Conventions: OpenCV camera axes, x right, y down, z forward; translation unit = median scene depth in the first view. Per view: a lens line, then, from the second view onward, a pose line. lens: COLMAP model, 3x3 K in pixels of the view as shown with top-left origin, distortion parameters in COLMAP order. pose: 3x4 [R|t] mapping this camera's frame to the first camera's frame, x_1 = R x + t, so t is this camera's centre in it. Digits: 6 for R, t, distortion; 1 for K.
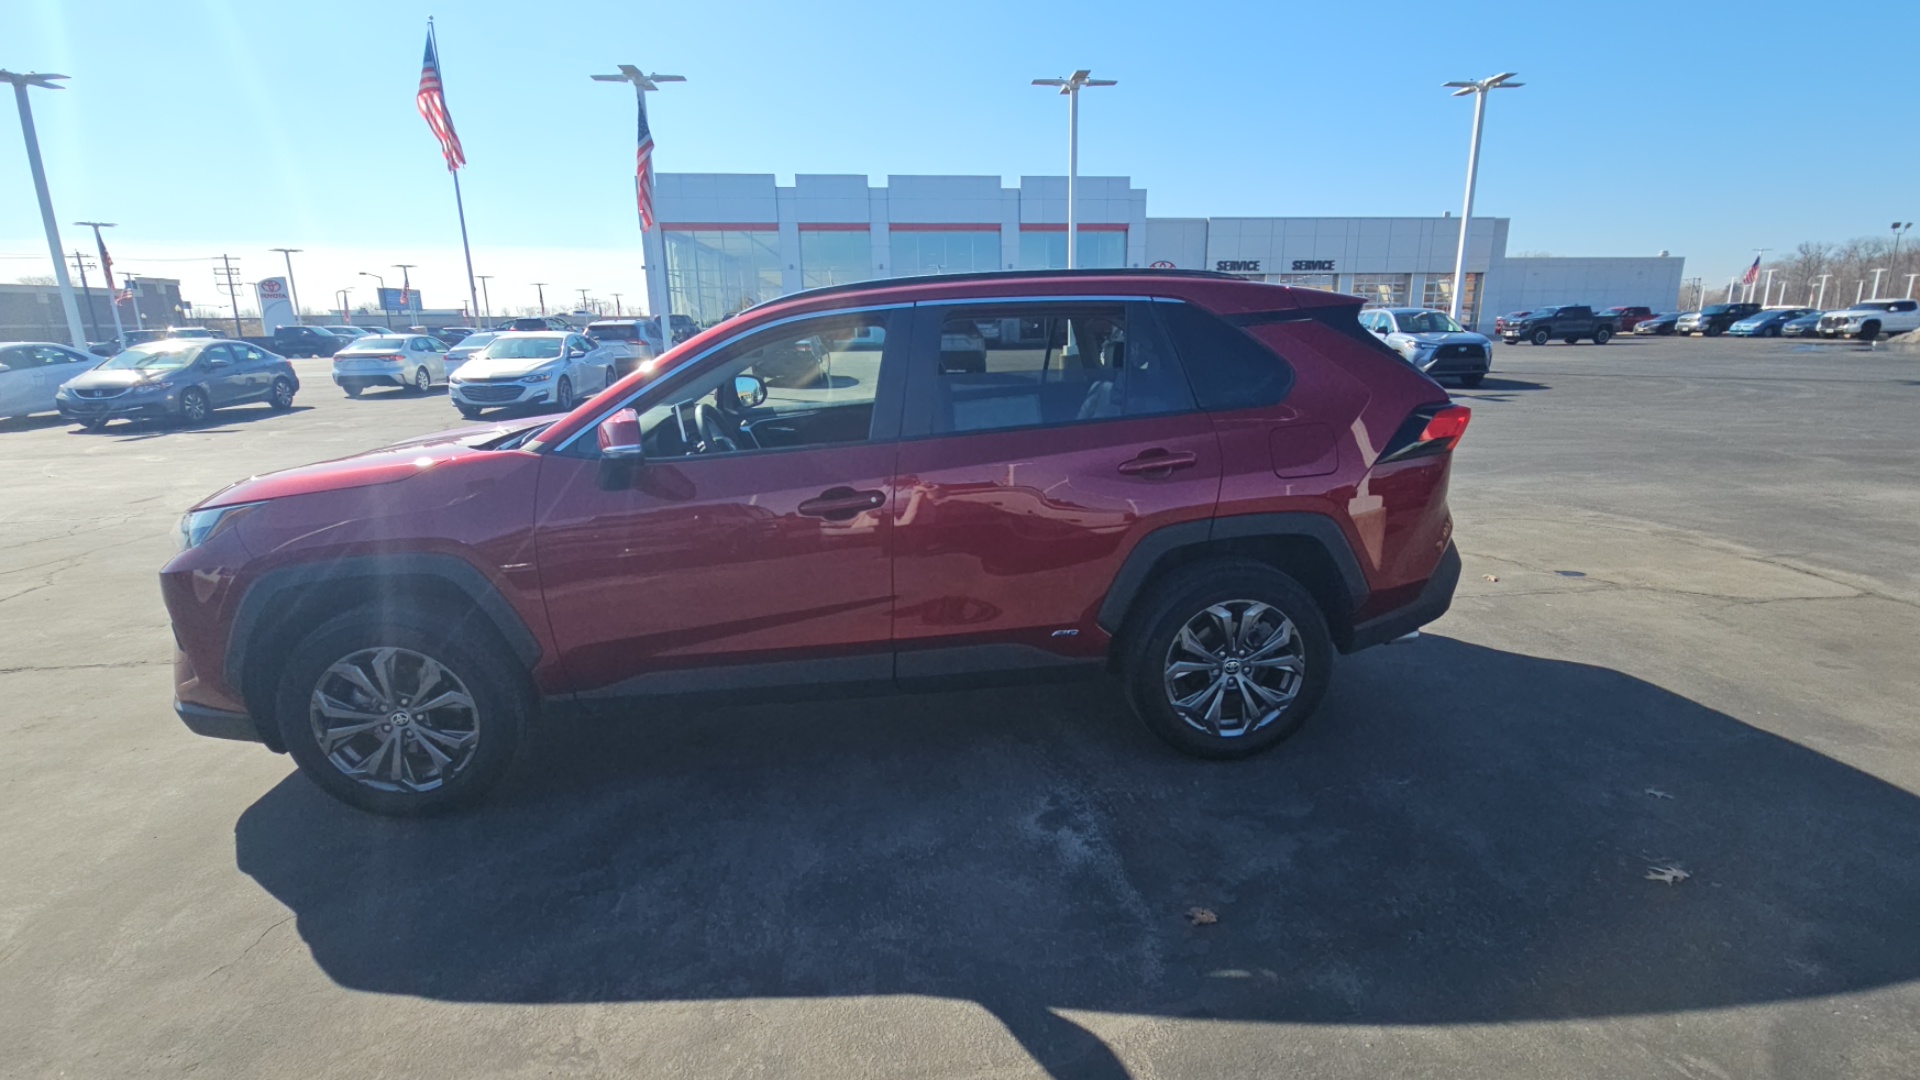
lens RADIAL K [[858.4, 0, 981.0], [0, 858.4, 535.2], [0, 0, 1]] dist [0.007060, -0.005799]
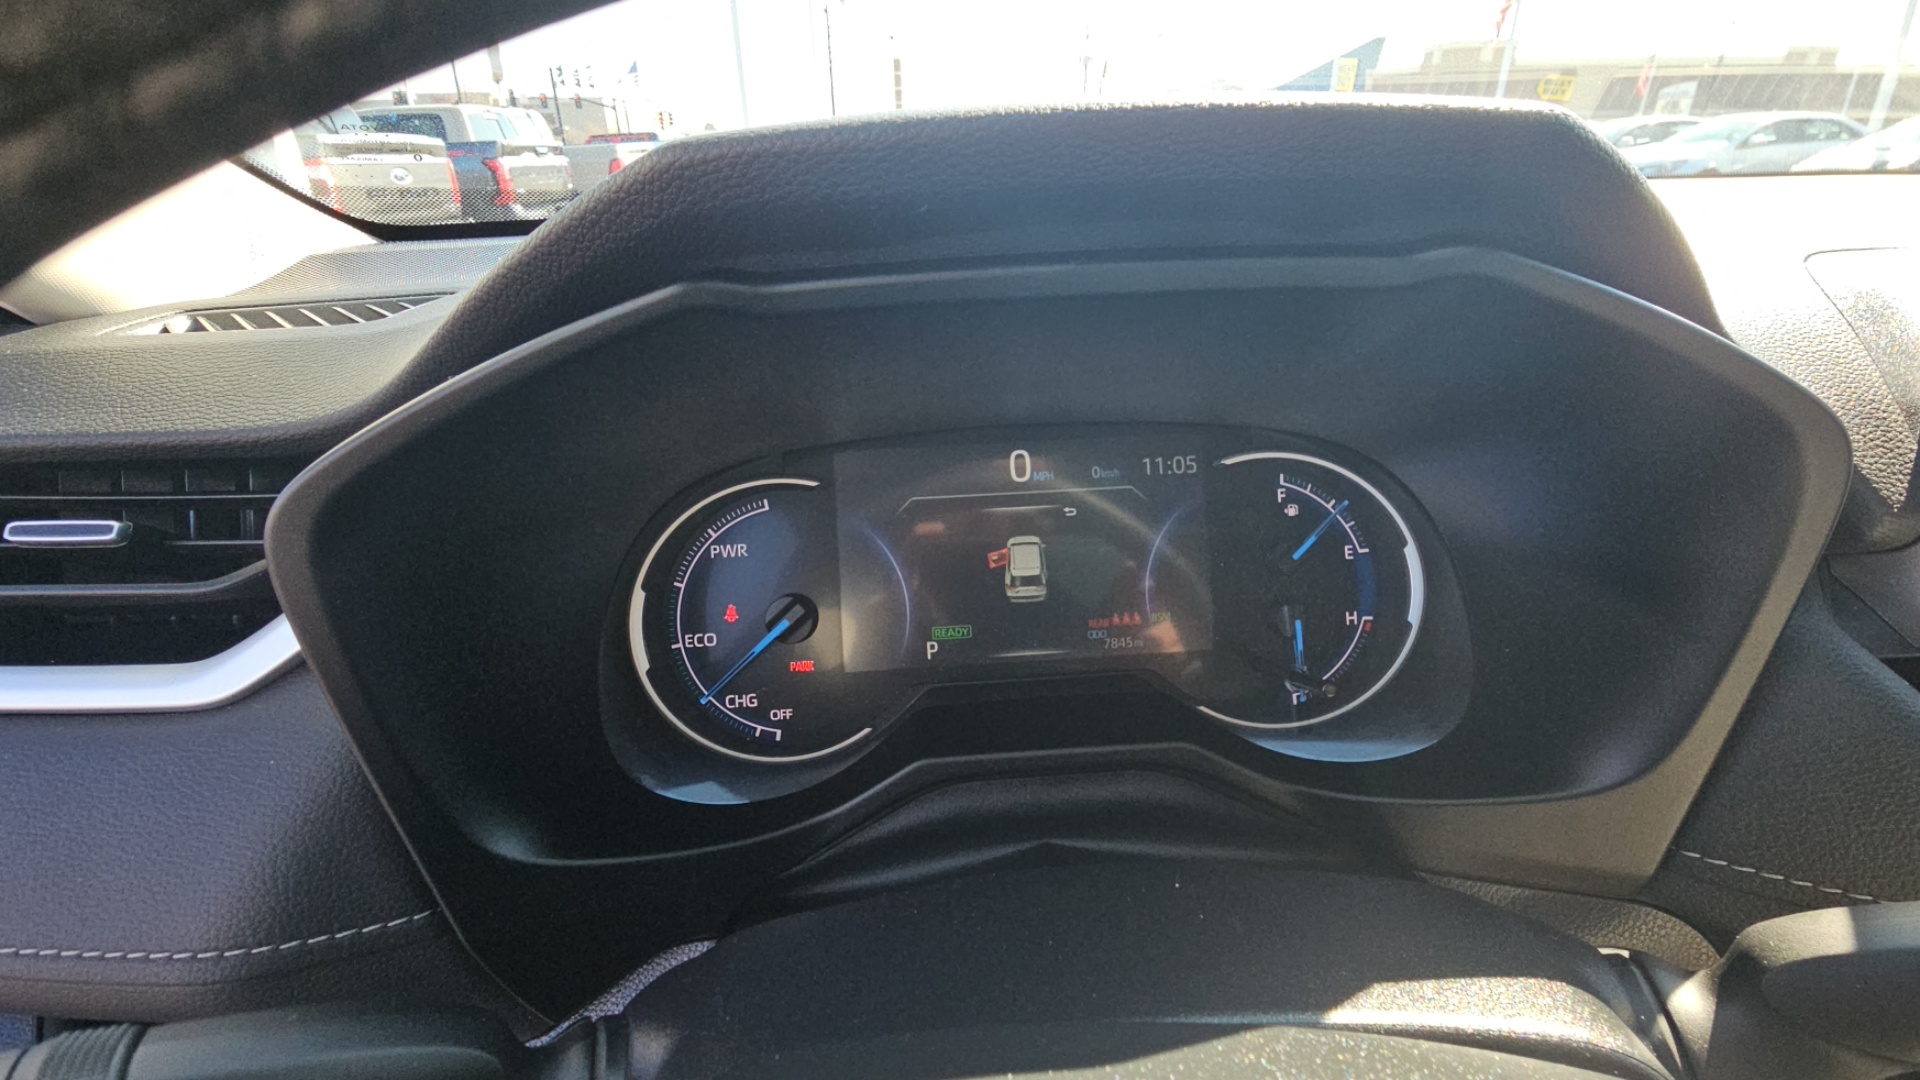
lens RADIAL K [[858.4, 0, 978.5], [0, 858.4, 548.5], [0, 0, 1]] dist [0.007060, -0.005799]
pose [[-0.041480, 0.436892, -0.898557, -0.059651], [-0.218144, 0.873674, 0.434864, -0.026328], [0.975035, 0.214053, 0.059066, 0.192920]]
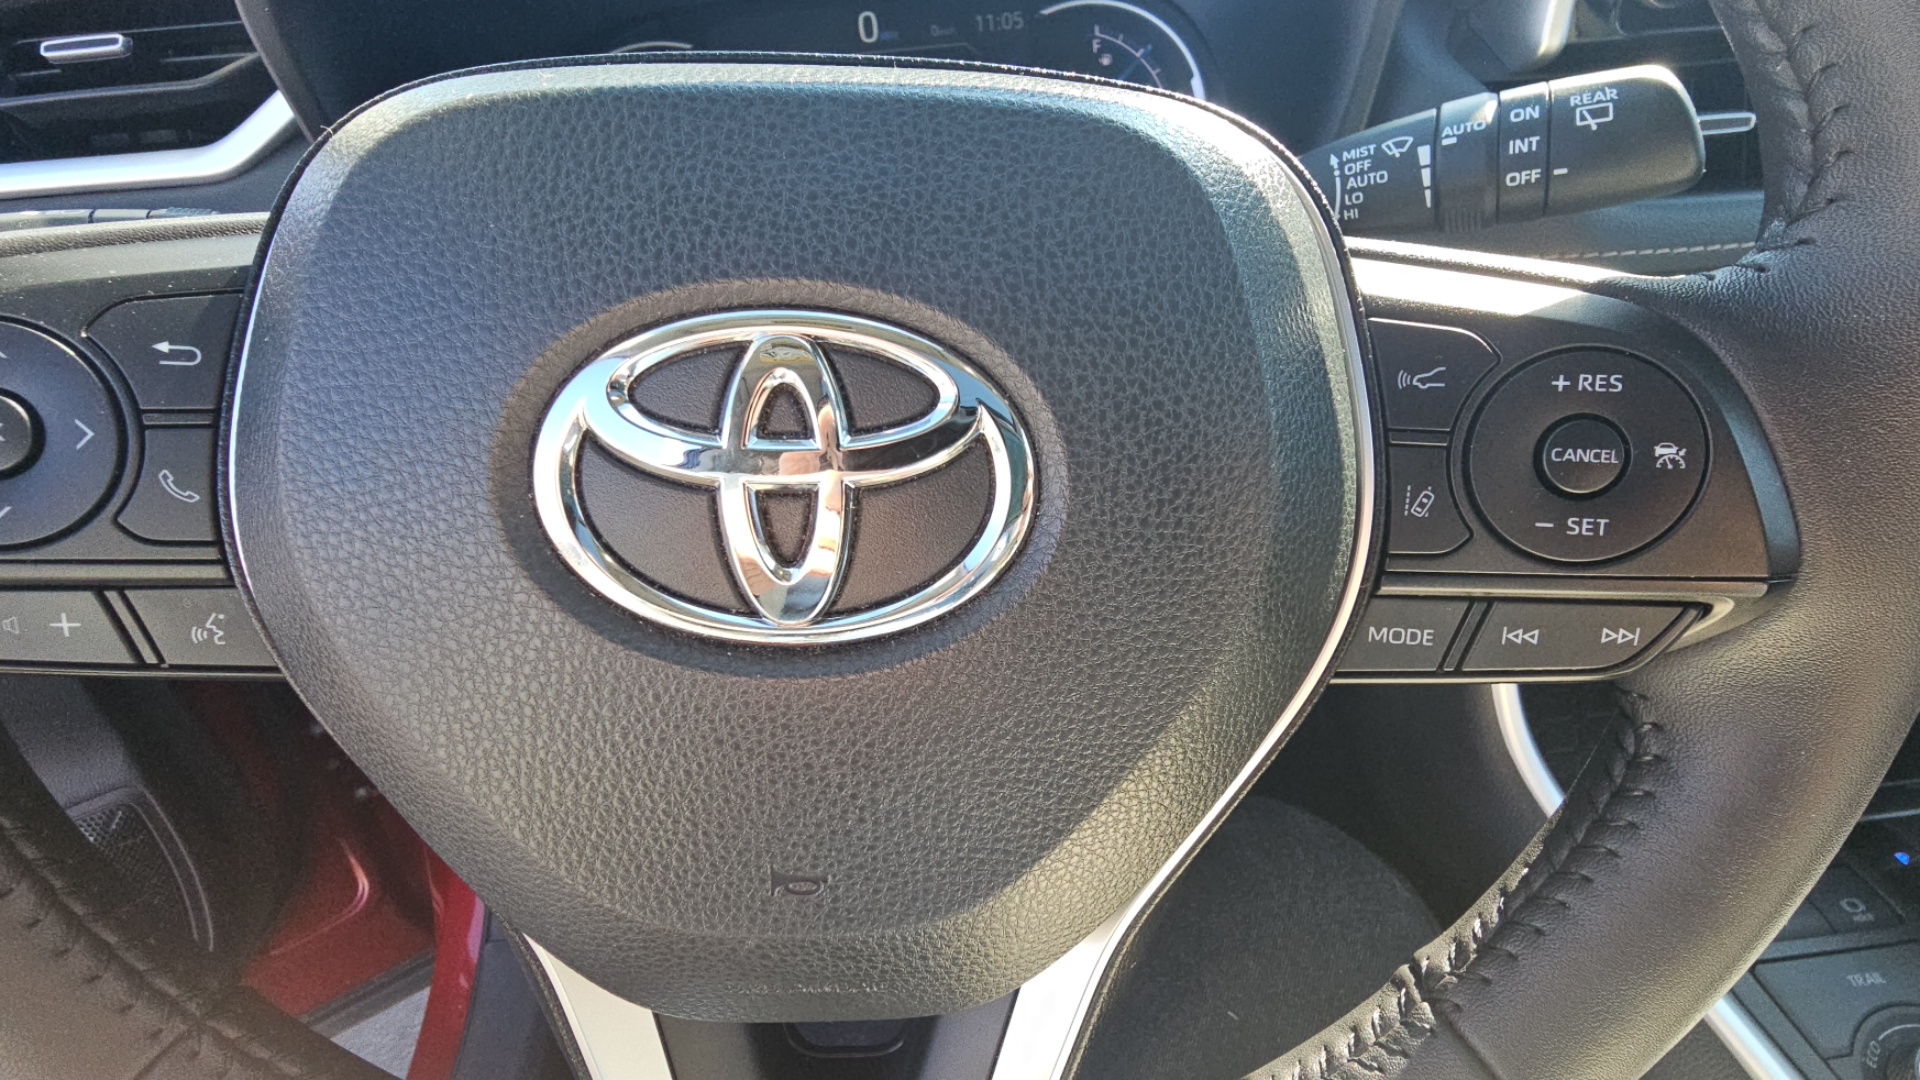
lens RADIAL K [[858.4, 0, 967.8], [0, 858.4, 544.1], [0, 0, 1]] dist [0.007060, -0.005799]
pose [[-0.032963, 0.639613, -0.767990, -0.051120], [-0.171891, 0.753330, 0.634781, -0.024017], [0.984564, 0.152935, 0.085111, 0.197860]]
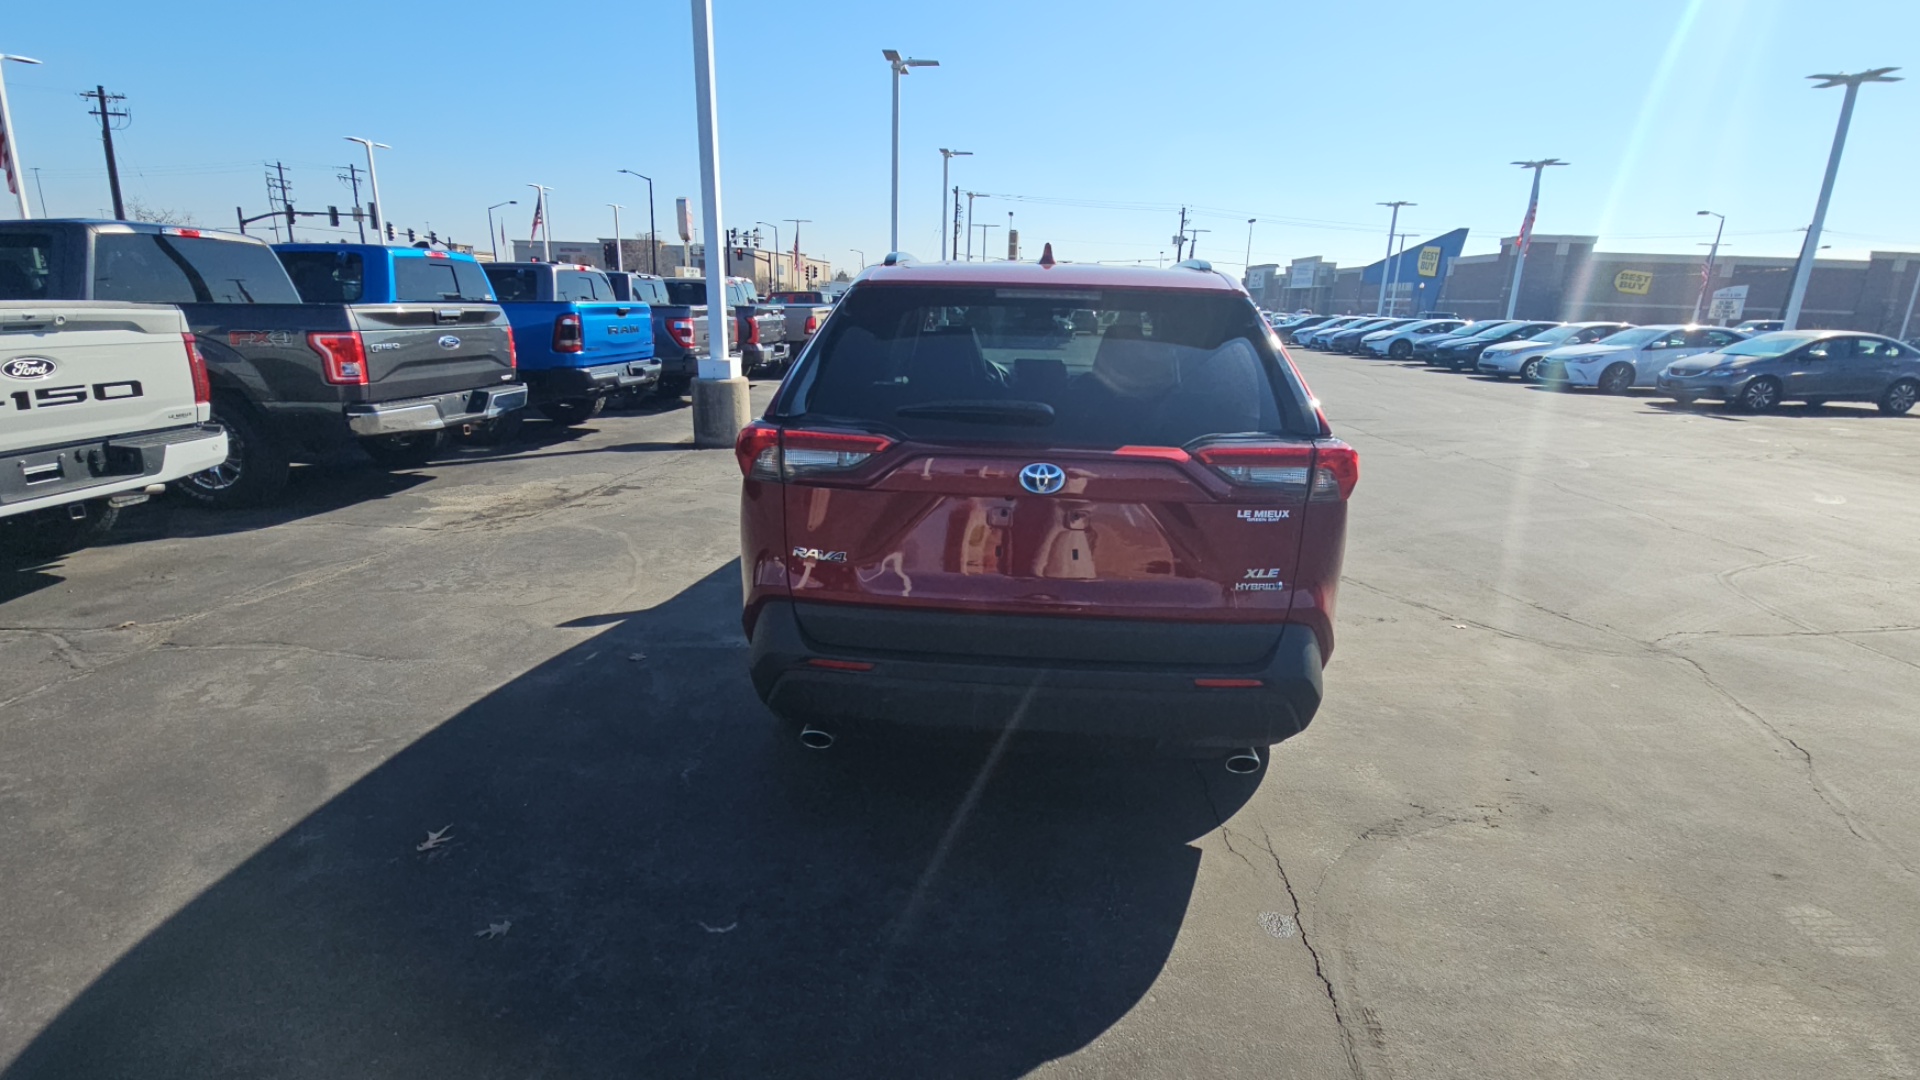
lens RADIAL K [[858.4, 0, 978.3], [0, 858.4, 544.3], [0, 0, 1]] dist [0.007060, -0.005799]
pose [[-0.161725, 0.278244, -0.946797, 0.234692], [-0.259837, 0.913566, 0.312861, -0.063296], [0.952014, 0.296610, -0.075448, 0.237850]]
